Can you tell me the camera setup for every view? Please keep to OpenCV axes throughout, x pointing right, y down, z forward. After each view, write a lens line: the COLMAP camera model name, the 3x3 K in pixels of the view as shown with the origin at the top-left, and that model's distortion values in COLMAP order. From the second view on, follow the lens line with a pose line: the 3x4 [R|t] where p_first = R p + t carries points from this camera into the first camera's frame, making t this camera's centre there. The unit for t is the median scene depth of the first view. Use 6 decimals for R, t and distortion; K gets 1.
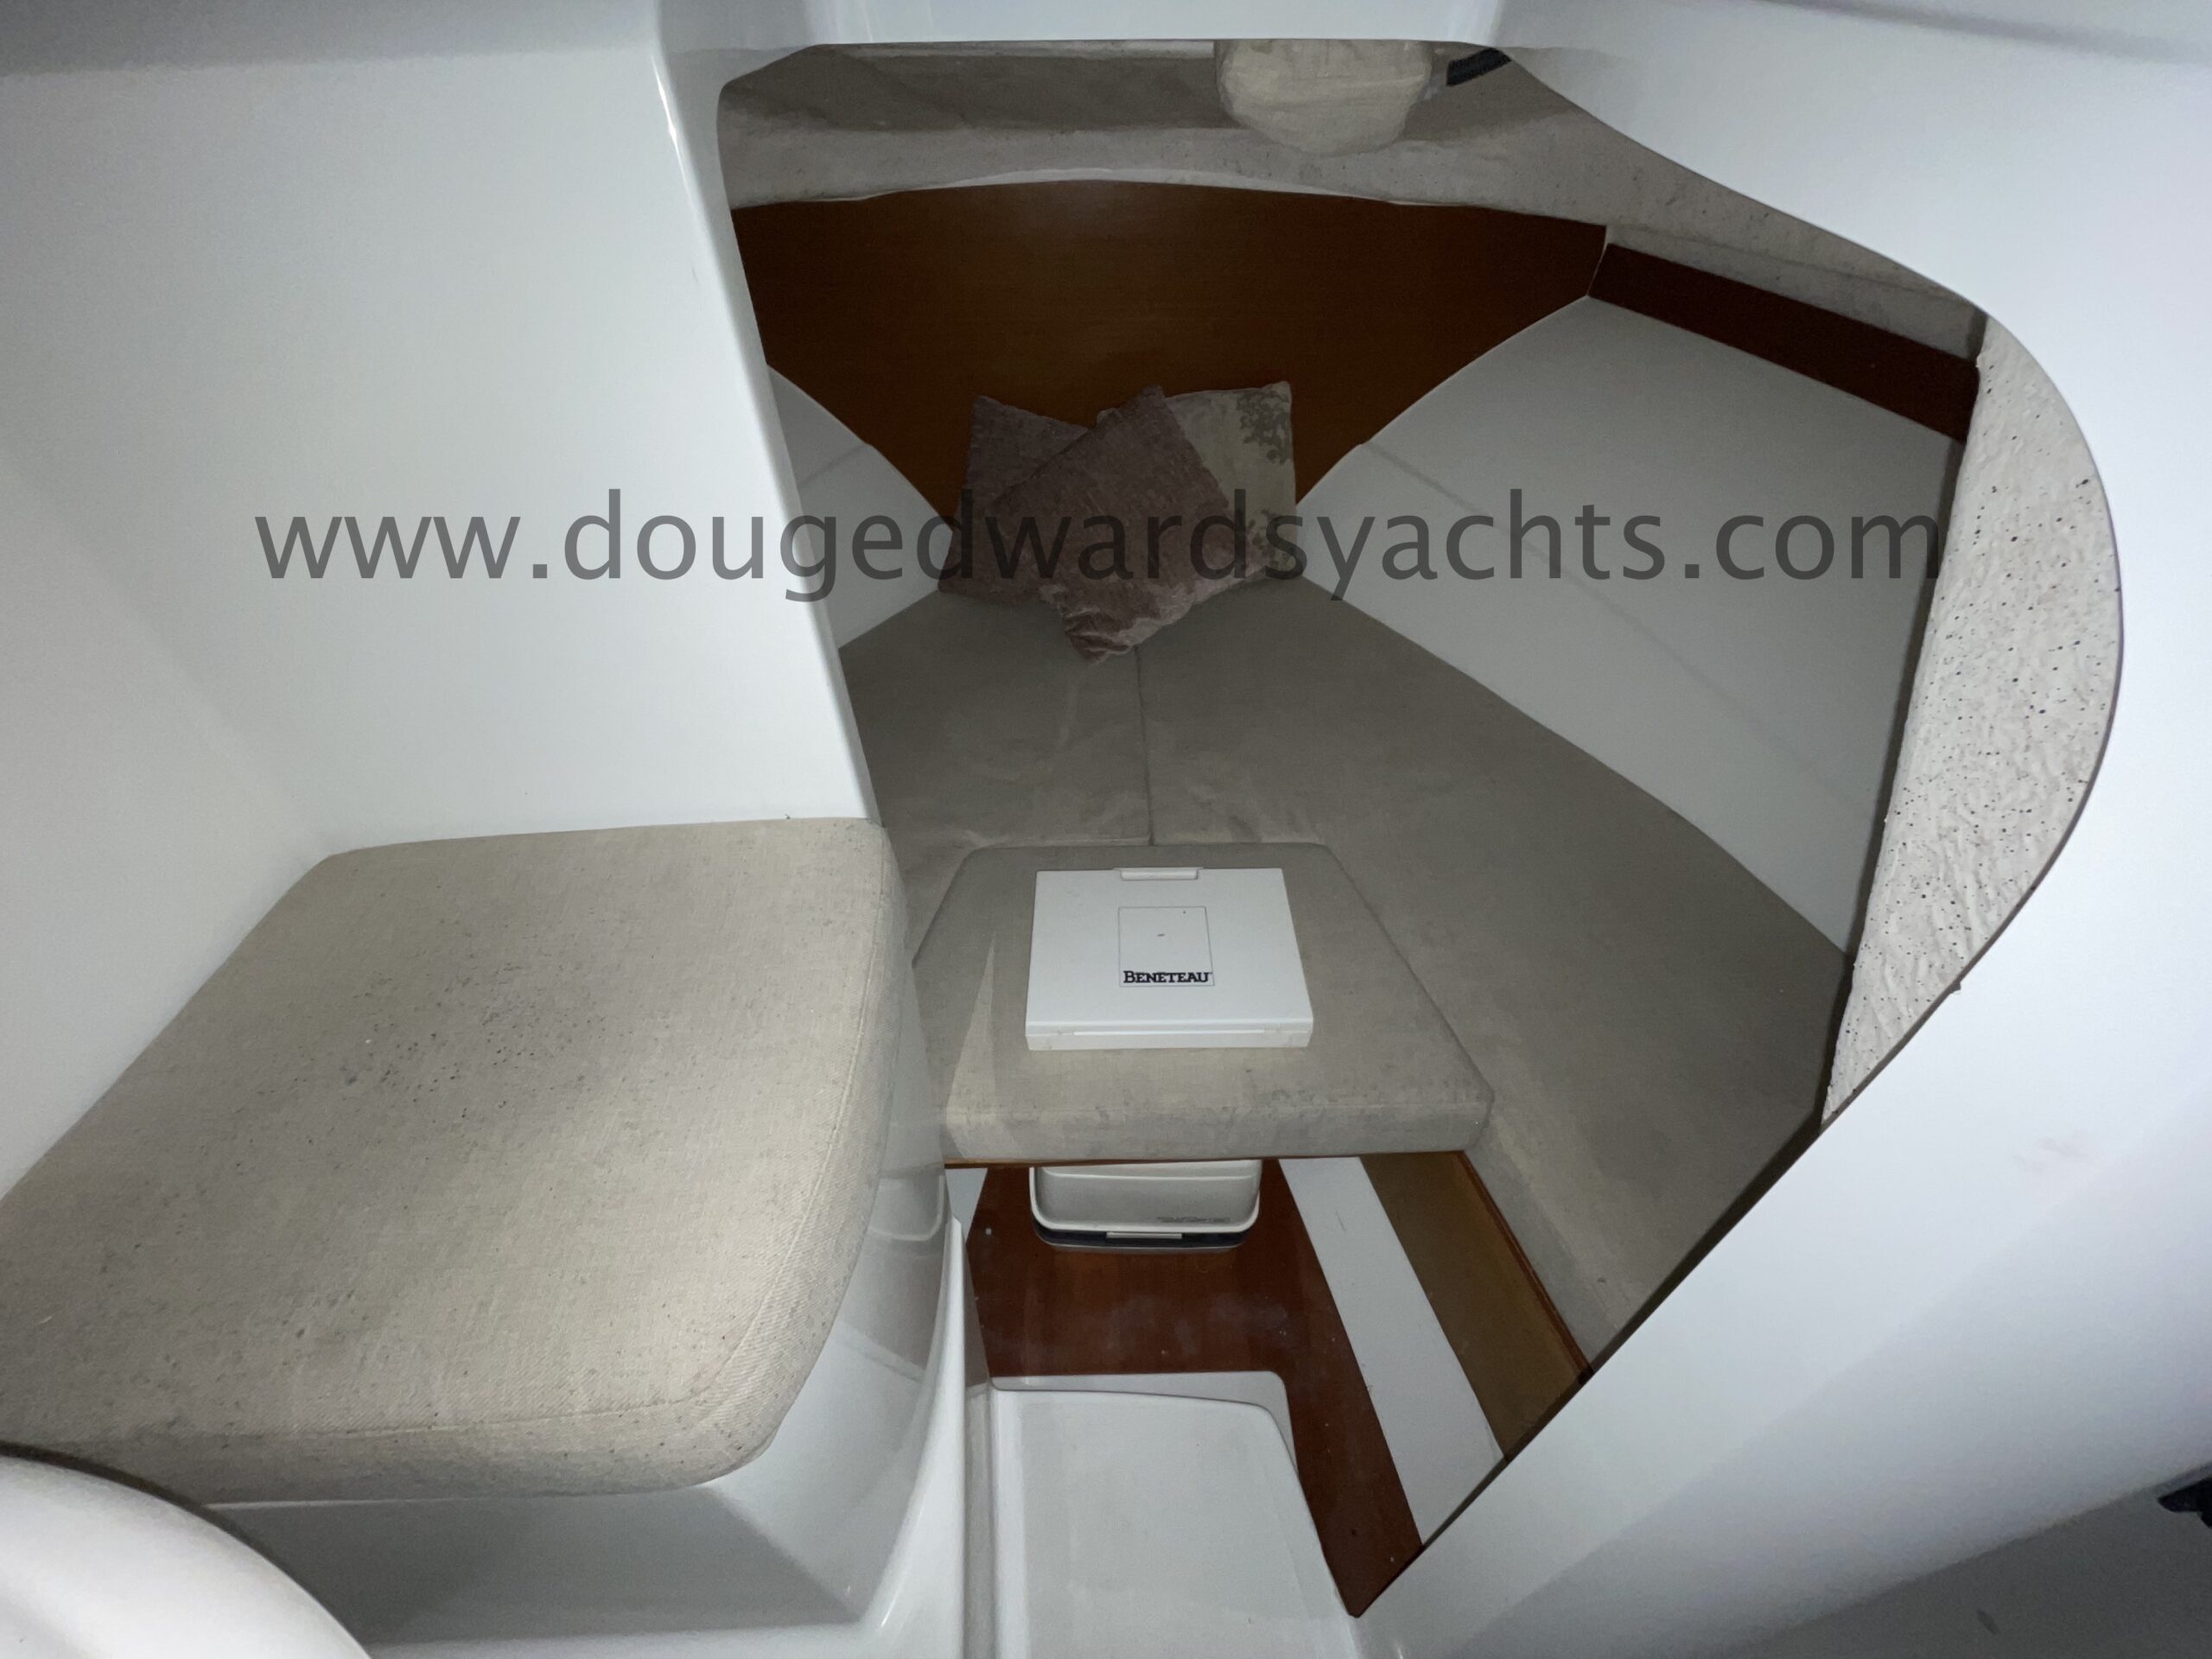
lens RADIAL K [[890.8, 0, 1106.0], [0, 890.8, 829.5], [0, 0, 1]] dist [0.000128, -0.000163]
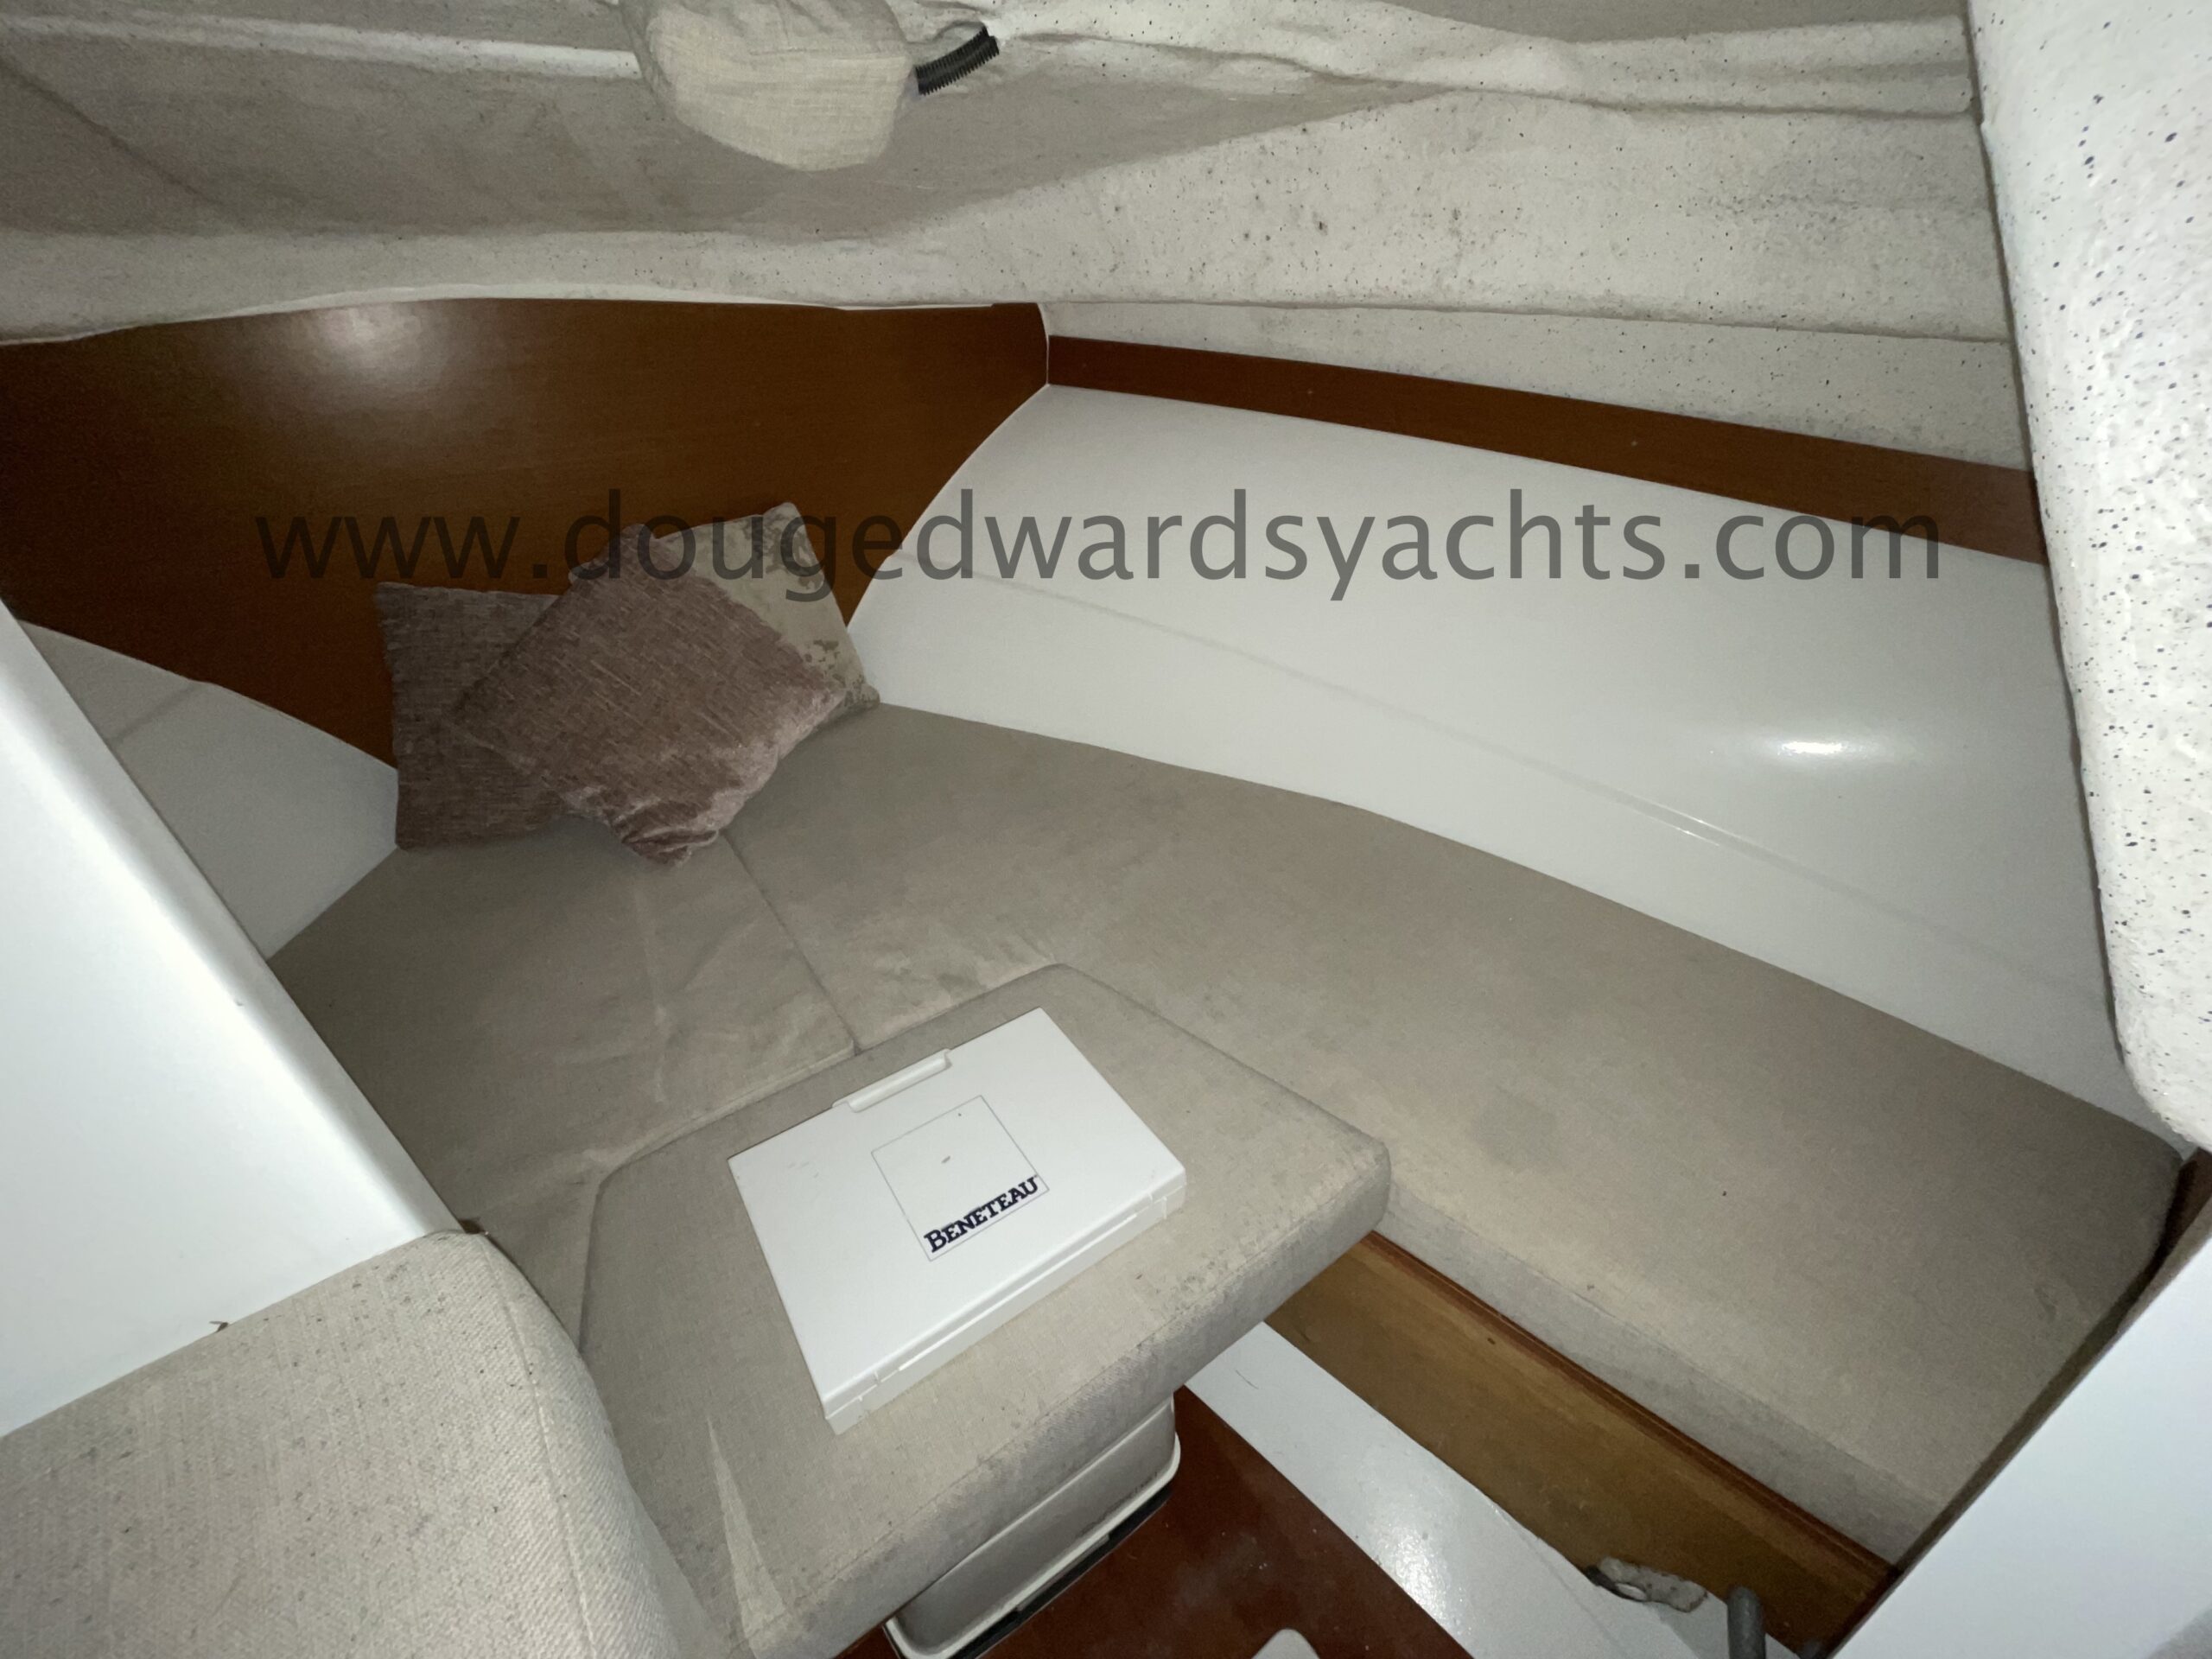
lens RADIAL K [[890.8, 0, 1106.0], [0, 890.8, 829.5], [0, 0, 1]] dist [0.000128, -0.000163]
pose [[0.826958, -0.316364, 0.464817, -0.066207], [0.390664, 0.917843, -0.070329, -0.020602], [-0.404379, 0.239746, 0.882609, 0.202990]]
